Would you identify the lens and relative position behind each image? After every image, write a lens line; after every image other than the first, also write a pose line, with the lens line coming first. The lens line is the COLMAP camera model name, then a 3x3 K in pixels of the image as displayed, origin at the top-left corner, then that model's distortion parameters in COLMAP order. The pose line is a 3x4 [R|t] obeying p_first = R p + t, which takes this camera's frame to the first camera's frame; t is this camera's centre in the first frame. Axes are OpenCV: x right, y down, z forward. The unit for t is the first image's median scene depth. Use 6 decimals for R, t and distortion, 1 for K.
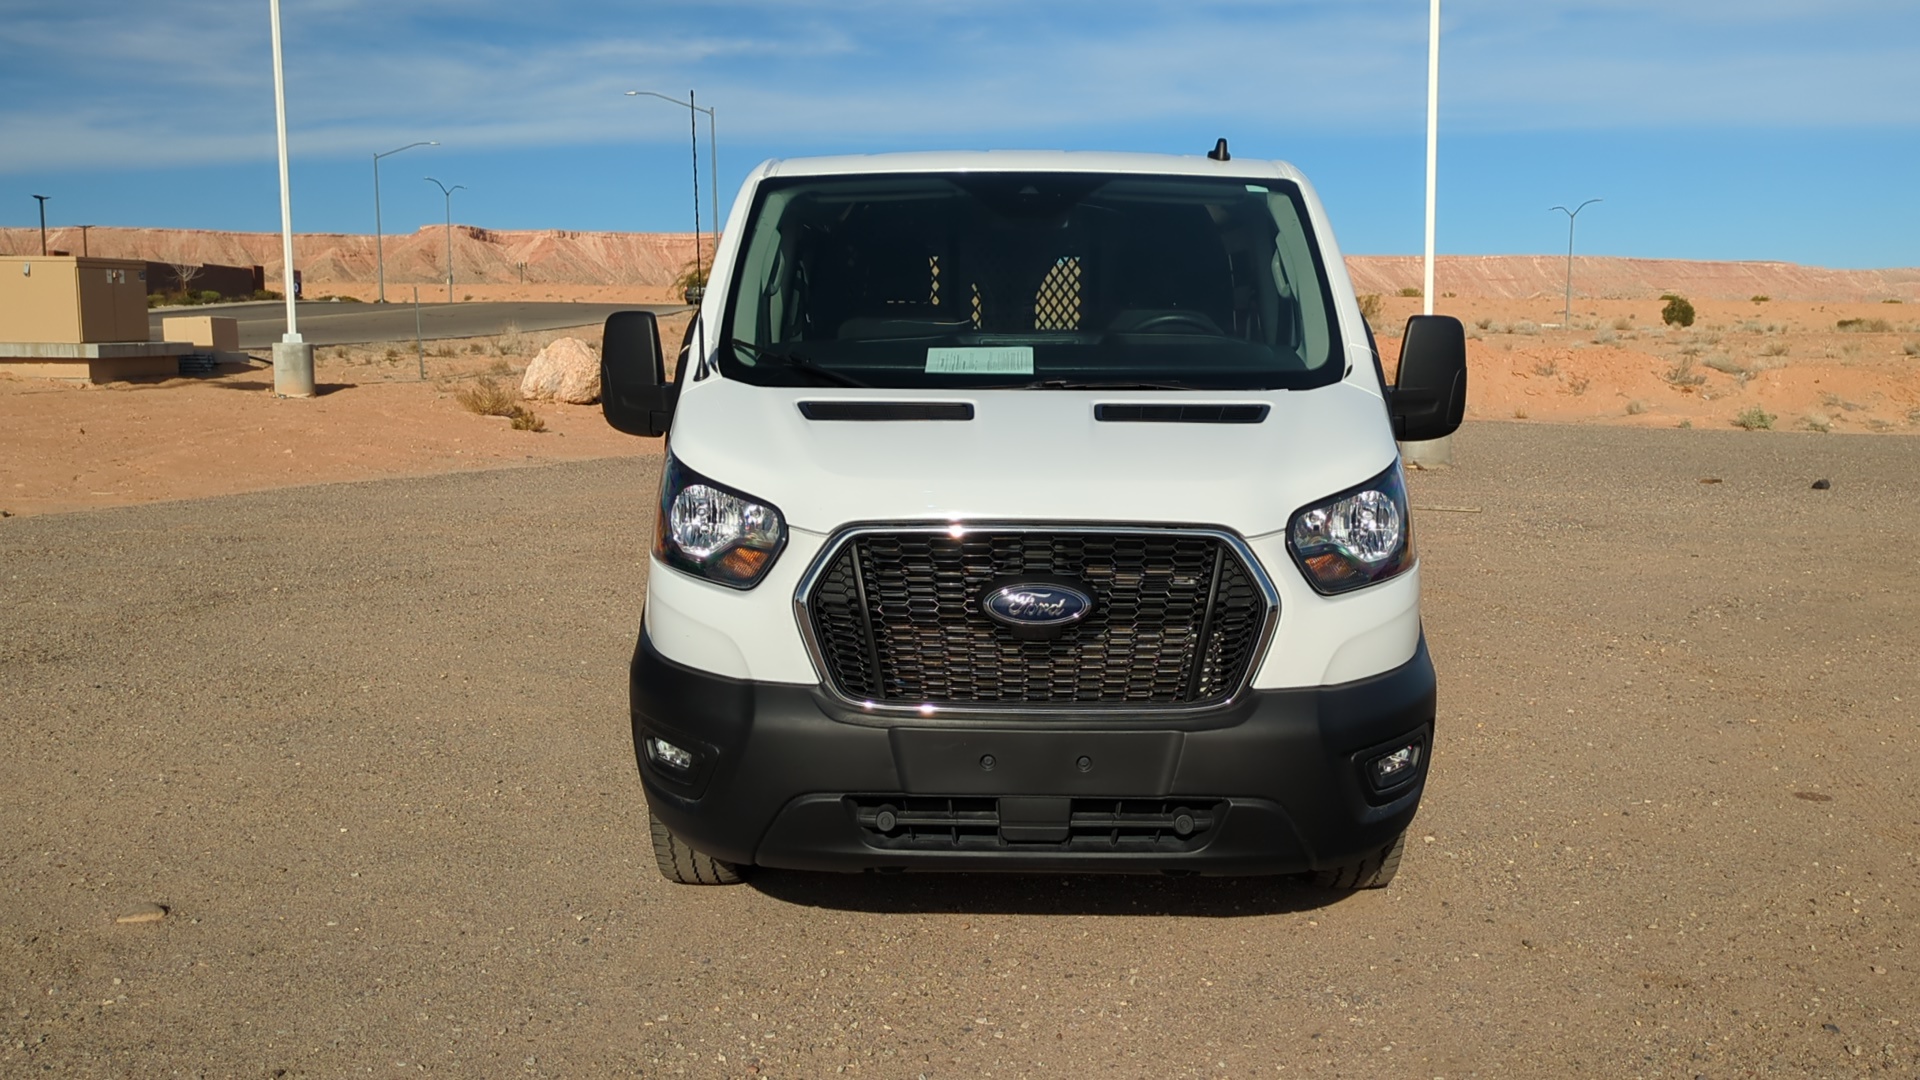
lens RADIAL K [[1728.4, 0, 962.0], [0, 1728.4, 542.8], [0, 0, 1]] dist [0.038633, -0.092777]
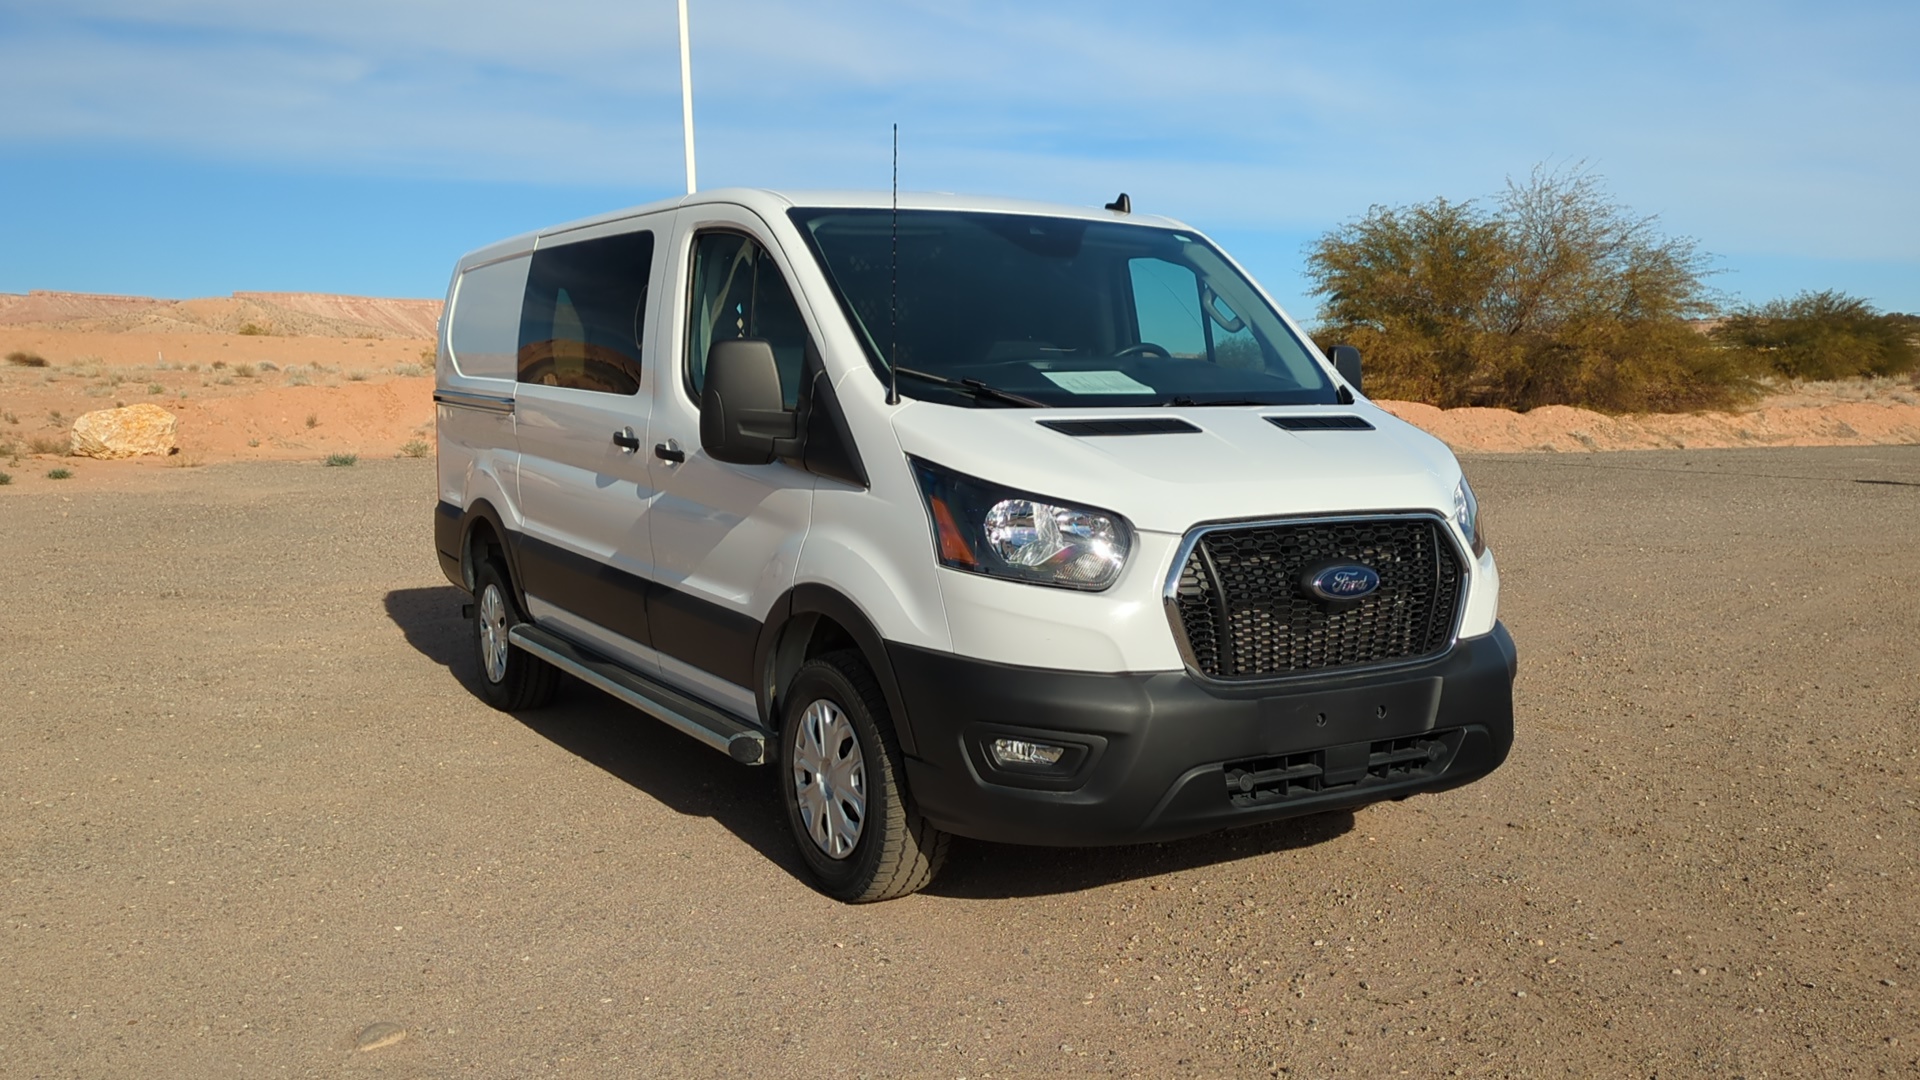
lens RADIAL K [[1728.4, 0, 962.0], [0, 1728.4, 542.8], [0, 0, 1]] dist [0.038633, -0.092777]
pose [[0.834777, -0.056767, 0.547654, -0.810375], [0.071115, 0.997456, -0.005008, -0.004049], [-0.545976, 0.043127, 0.836690, 0.142550]]
